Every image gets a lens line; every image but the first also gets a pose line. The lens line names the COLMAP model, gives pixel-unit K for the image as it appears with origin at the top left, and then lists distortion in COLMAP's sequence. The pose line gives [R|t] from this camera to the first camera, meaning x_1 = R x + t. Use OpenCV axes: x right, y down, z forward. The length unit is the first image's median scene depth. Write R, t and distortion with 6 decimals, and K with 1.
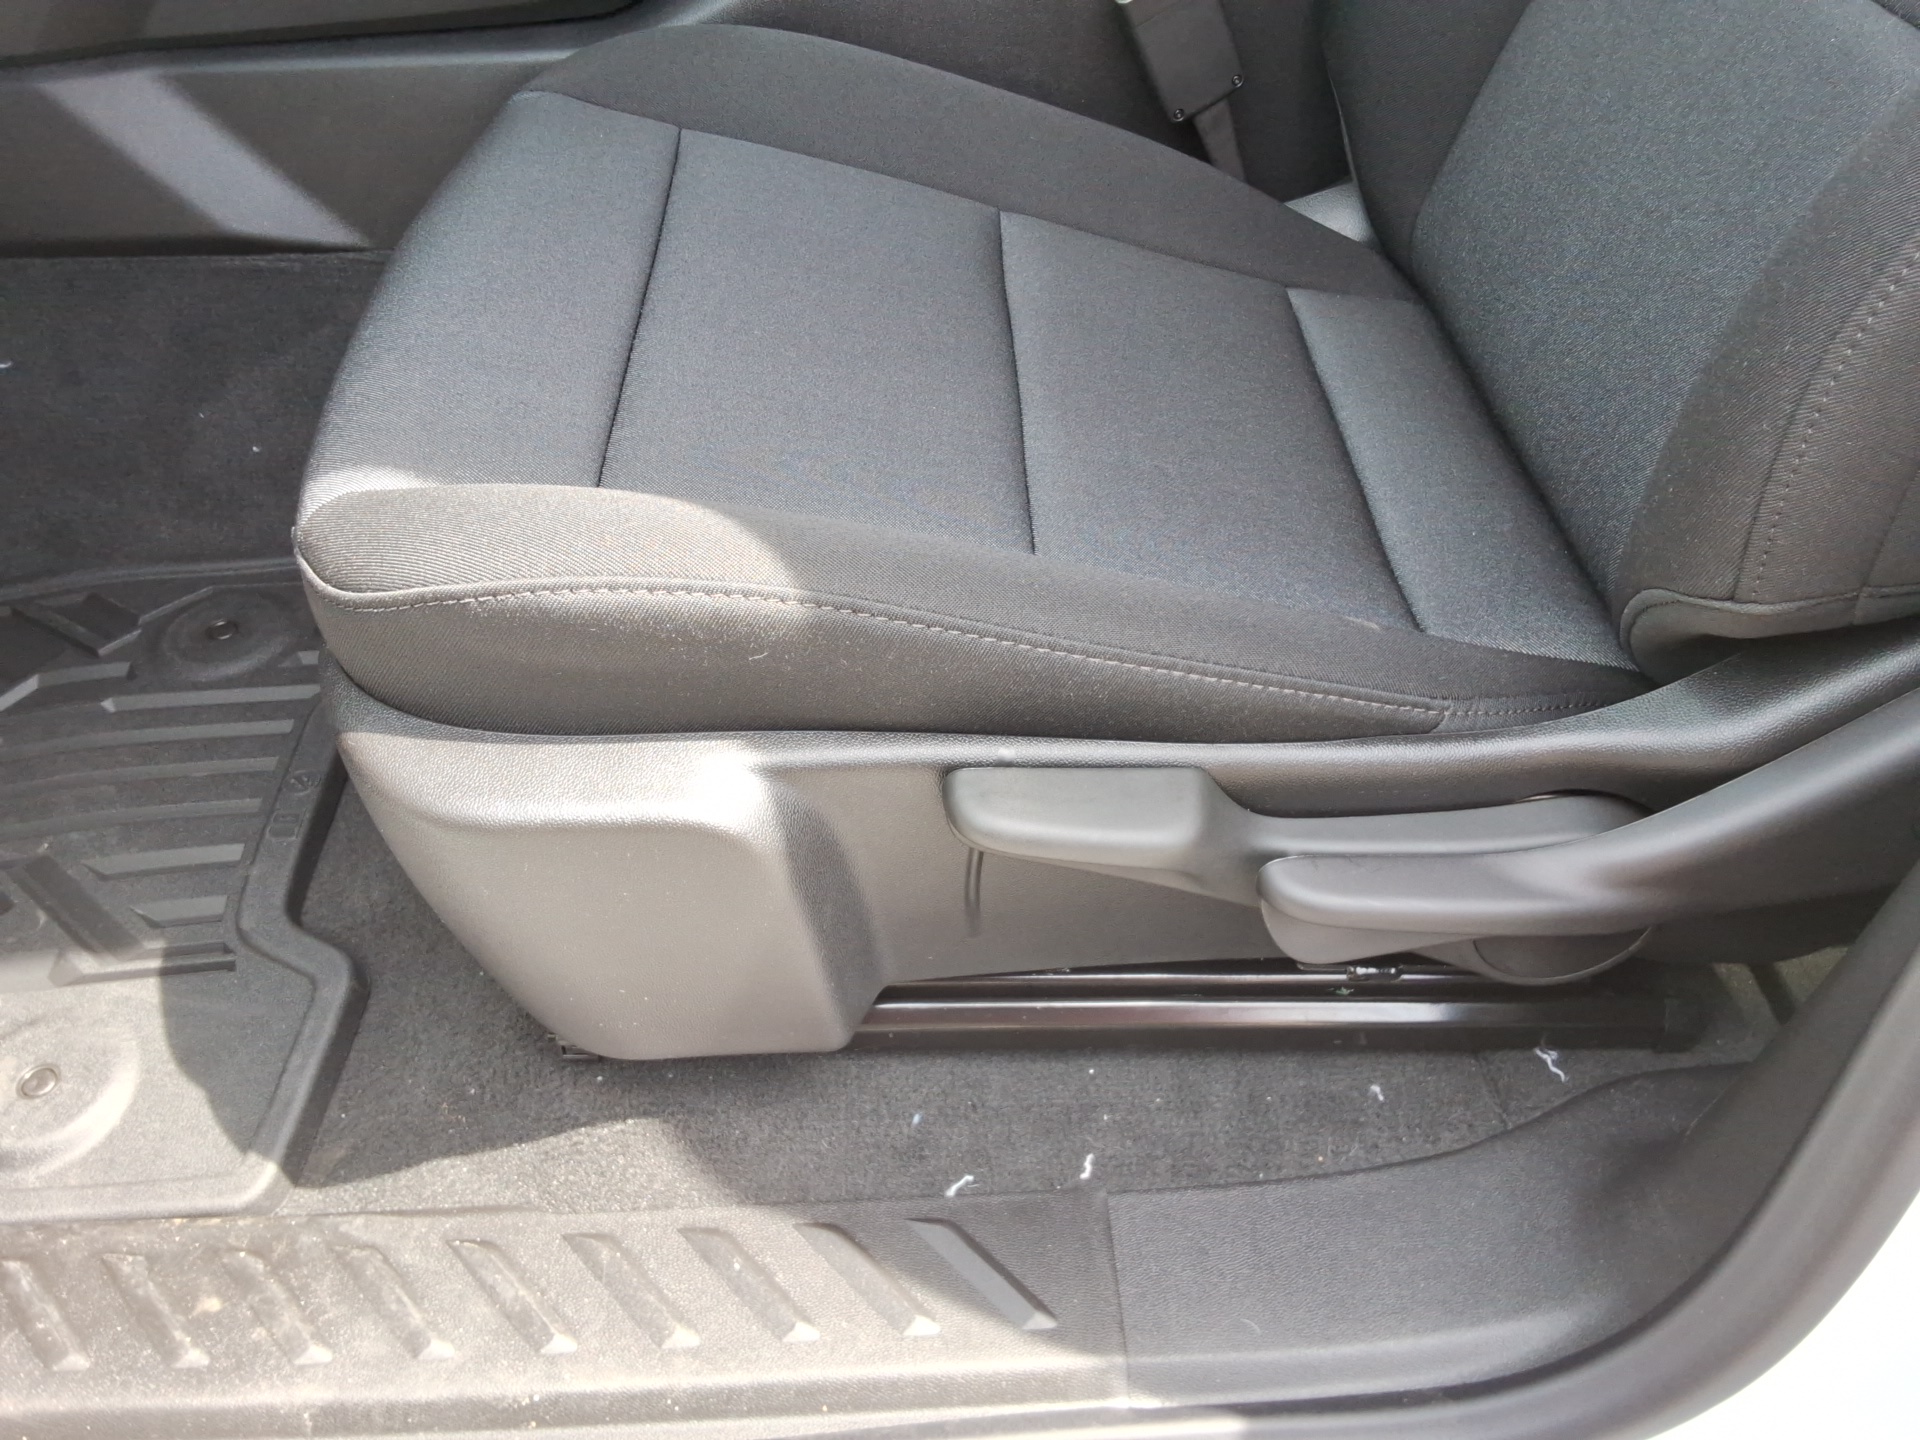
lens RADIAL K [[1543.9, 0, 959.0], [0, 1543.9, 717.5], [0, 0, 1]] dist [0.101977, -0.148049]
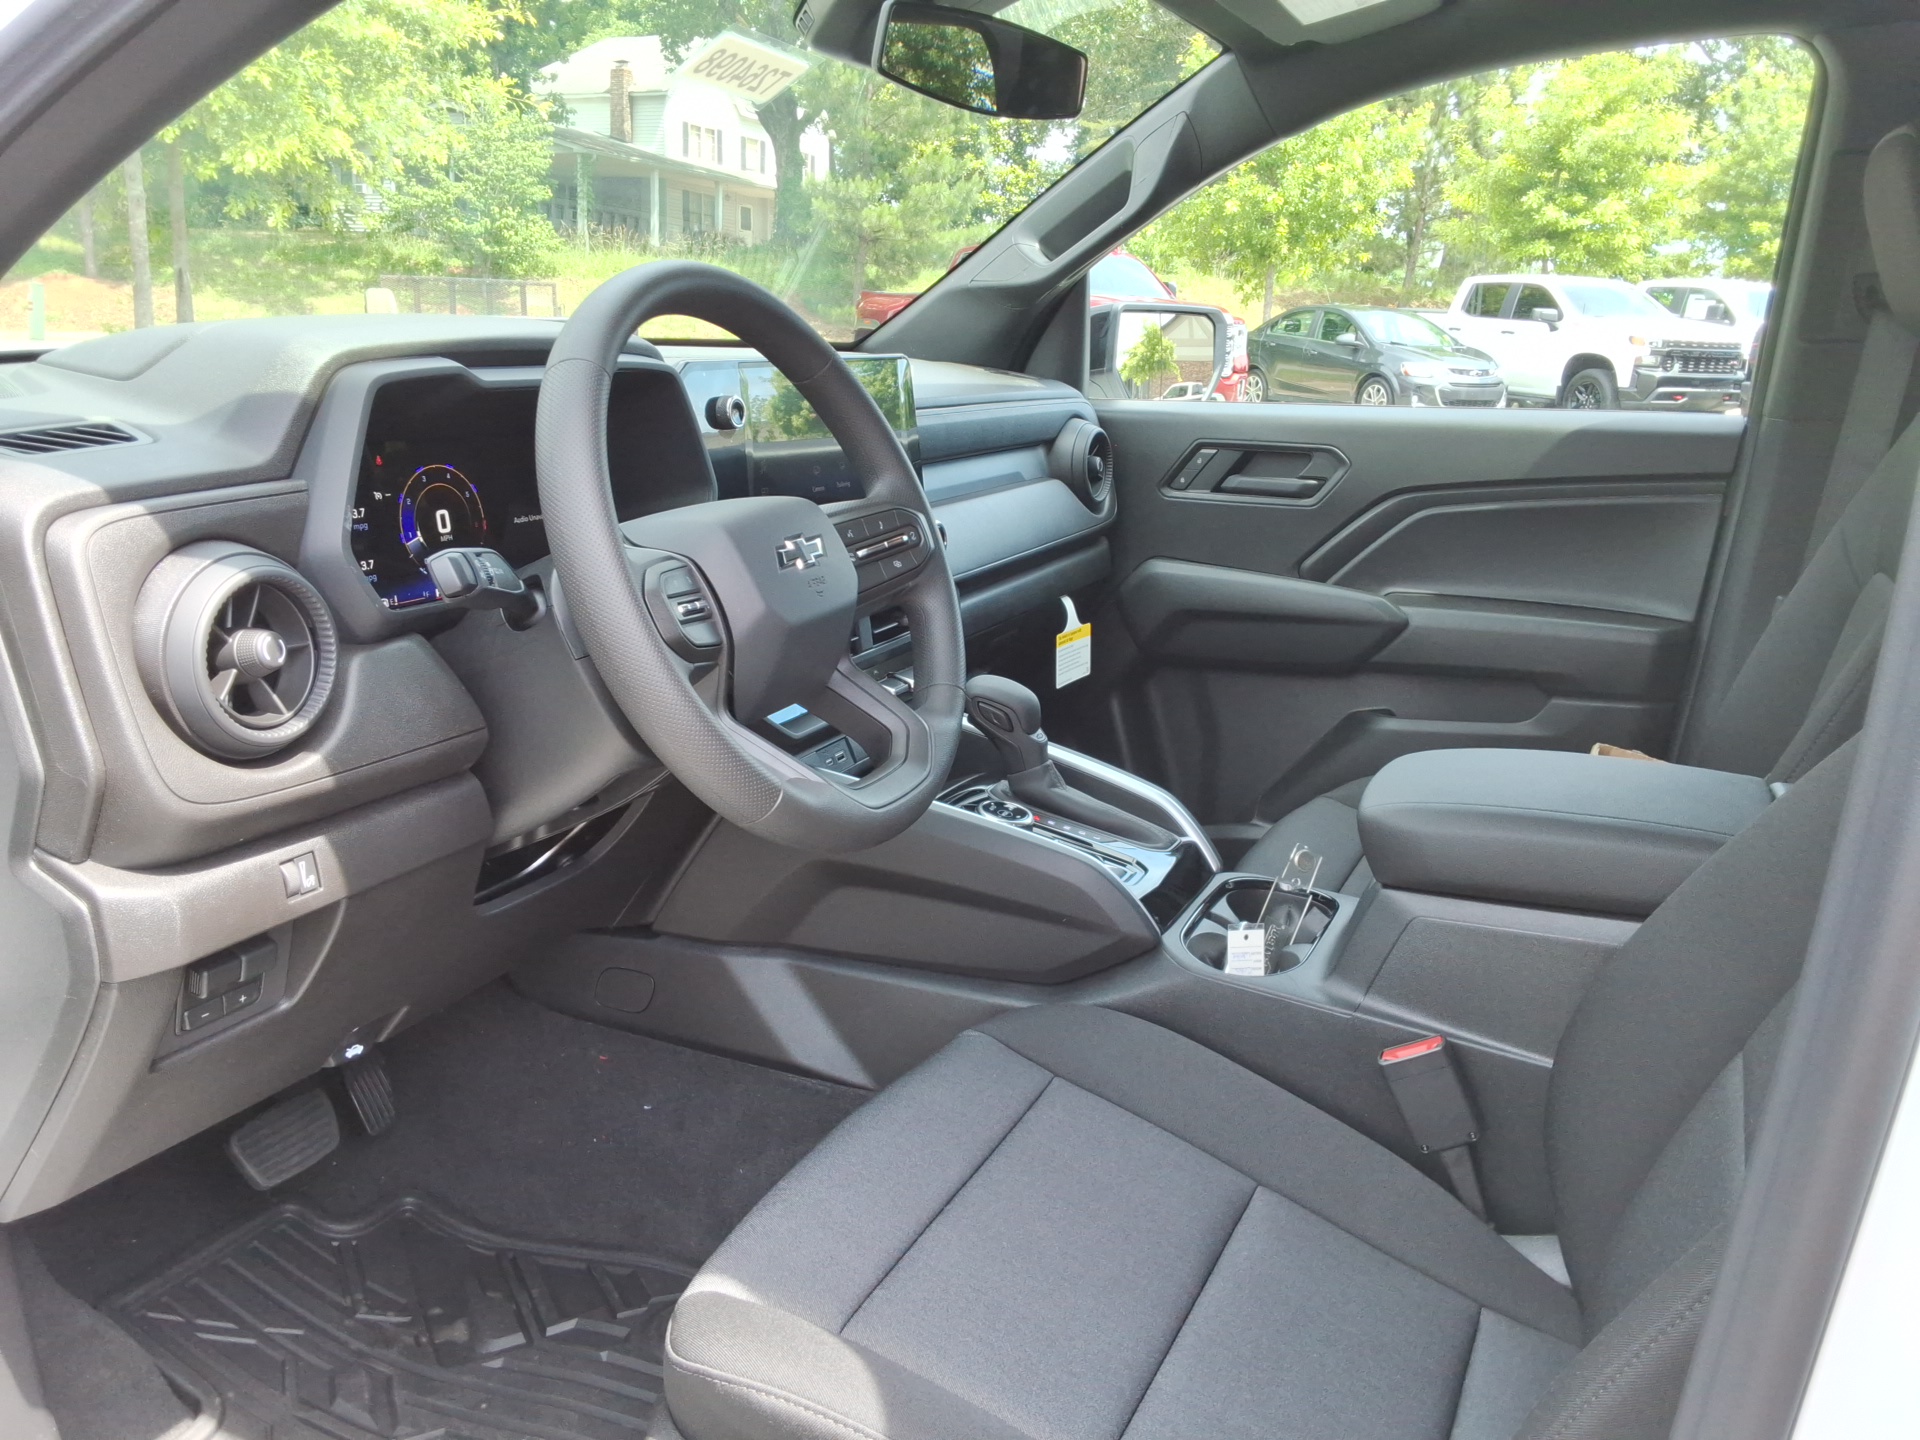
lens RADIAL K [[1543.9, 0, 978.9], [0, 1543.9, 714.9], [0, 0, 1]] dist [0.101977, -0.148049]
pose [[0.894022, 0.136667, -0.426669, 0.316577], [-0.316750, 0.866320, -0.386211, -0.072555], [0.316850, 0.480429, 0.817799, -0.376649]]
